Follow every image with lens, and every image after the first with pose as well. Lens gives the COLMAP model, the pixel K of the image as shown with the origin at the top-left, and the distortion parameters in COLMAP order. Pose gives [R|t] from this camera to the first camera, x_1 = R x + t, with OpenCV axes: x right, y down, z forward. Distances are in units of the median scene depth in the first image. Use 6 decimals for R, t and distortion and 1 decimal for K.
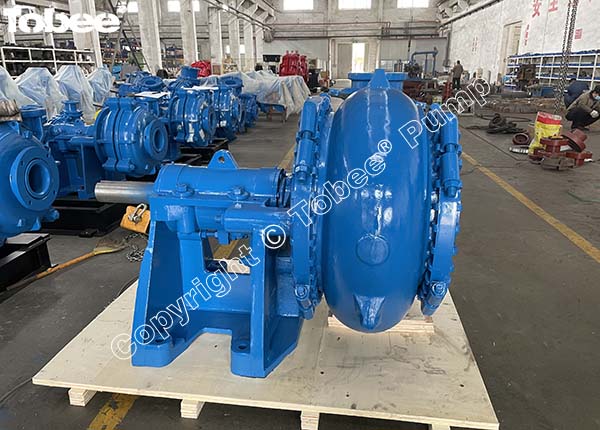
lens RADIAL K [[453.1, 0, 300.0], [0, 453.1, 215.0], [0, 0, 1]] dist [0.079920, -0.095268]
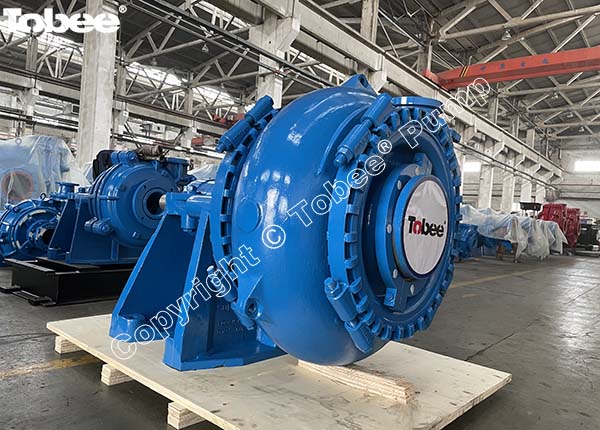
lens RADIAL K [[453.1, 0, 300.0], [0, 453.1, 215.0], [0, 0, 1]] dist [0.079920, -0.095268]
pose [[0.838465, 0.073255, -0.540009, 0.099113], [-0.241486, 0.938266, -0.247673, 0.037015], [0.488528, 0.338070, 0.804393, 0.041265]]
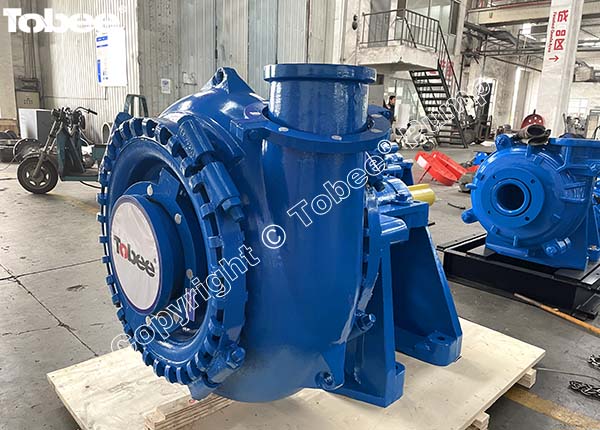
lens RADIAL K [[453.1, 0, 300.0], [0, 453.1, 215.0], [0, 0, 1]] dist [0.079920, -0.095268]
pose [[-0.612157, 0.143546, -0.777598, 0.271494], [-0.281433, 0.879440, 0.383902, -0.768890], [0.738958, 0.453850, -0.497957, 1.674220]]
